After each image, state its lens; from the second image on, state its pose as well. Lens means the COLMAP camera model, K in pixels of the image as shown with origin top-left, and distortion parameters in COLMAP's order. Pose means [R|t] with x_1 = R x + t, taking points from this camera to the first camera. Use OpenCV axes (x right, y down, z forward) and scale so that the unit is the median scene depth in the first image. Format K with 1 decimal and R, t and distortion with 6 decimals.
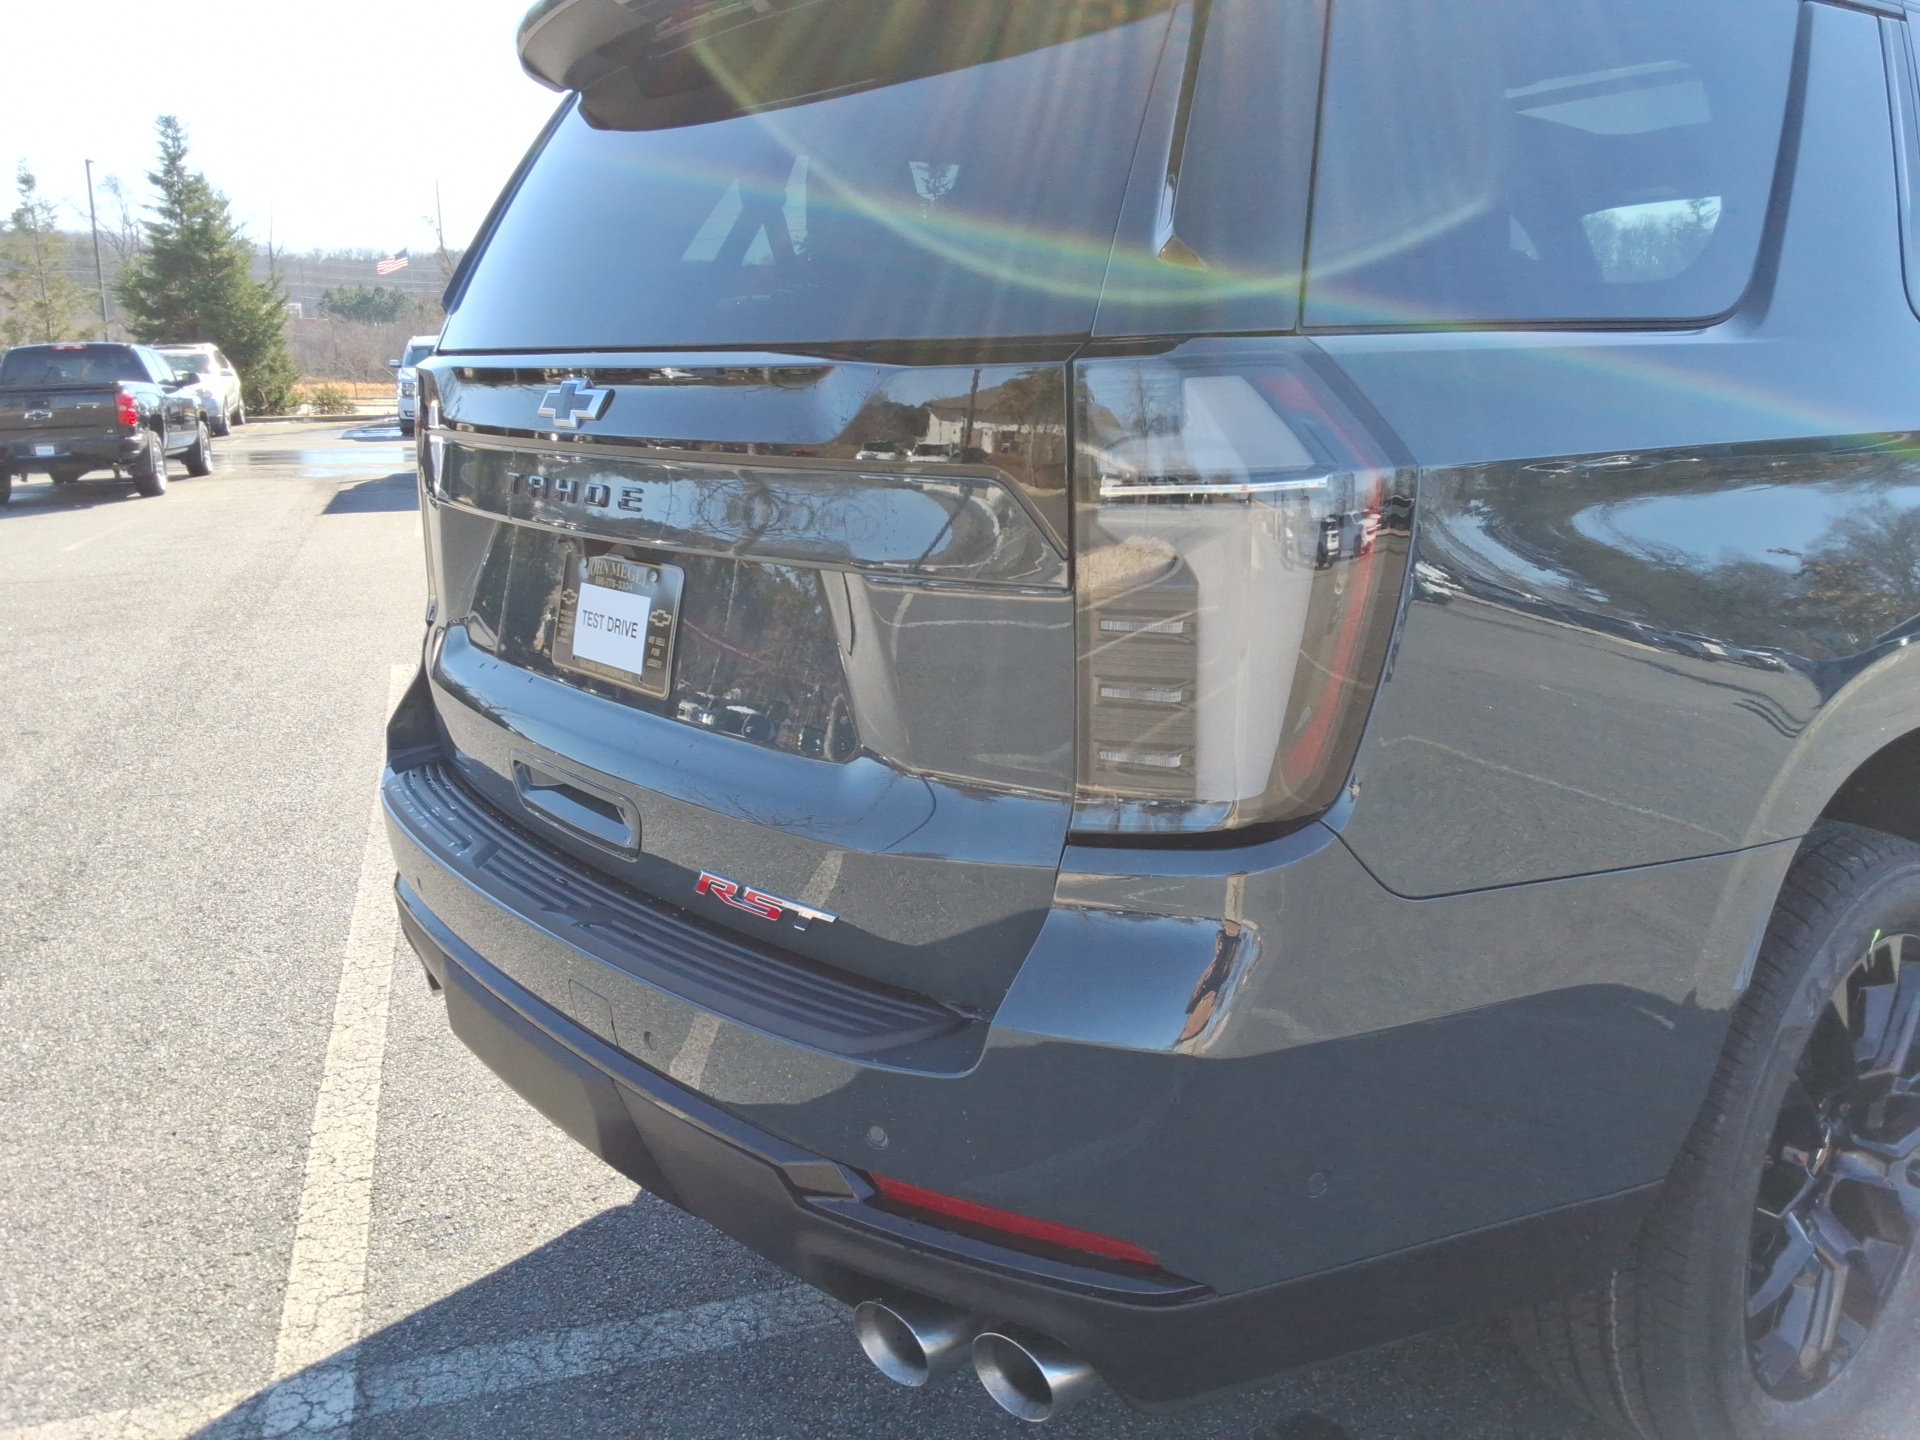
lens RADIAL K [[1536.7, 0, 971.3], [0, 1536.7, 694.6], [0, 0, 1]] dist [0.116320, -0.168385]
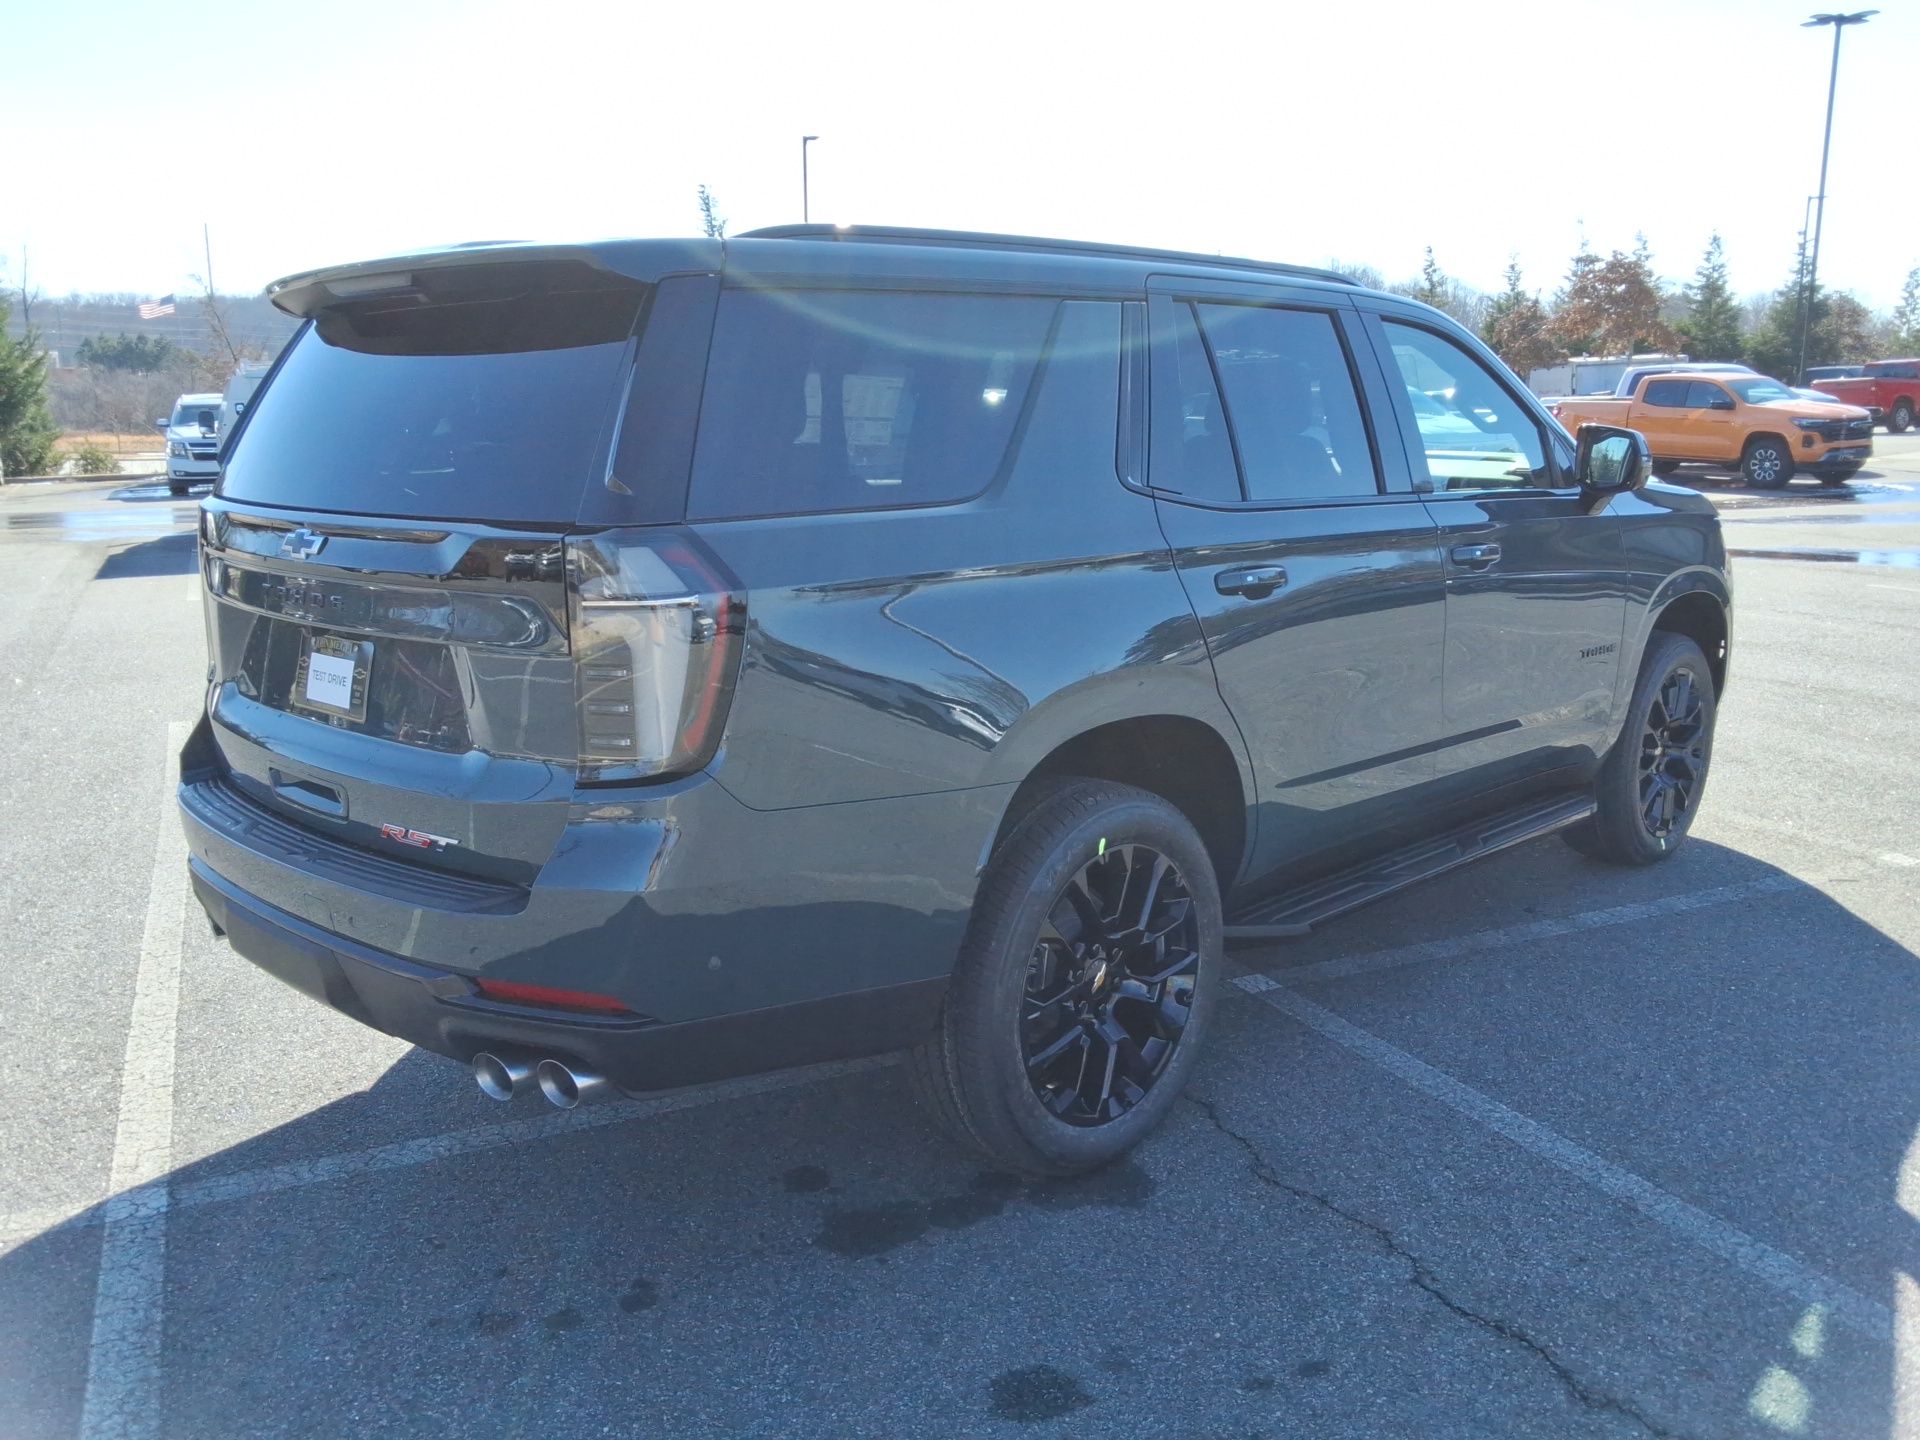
lens RADIAL K [[1544.1, 0, 969.7], [0, 1544.1, 699.1], [0, 0, 1]] dist [0.107399, -0.166903]
pose [[0.992522, -0.023423, 0.119801, 0.183055], [0.026755, 0.999296, -0.026284, 0.028775], [-0.119101, 0.029293, 0.992450, -0.548147]]
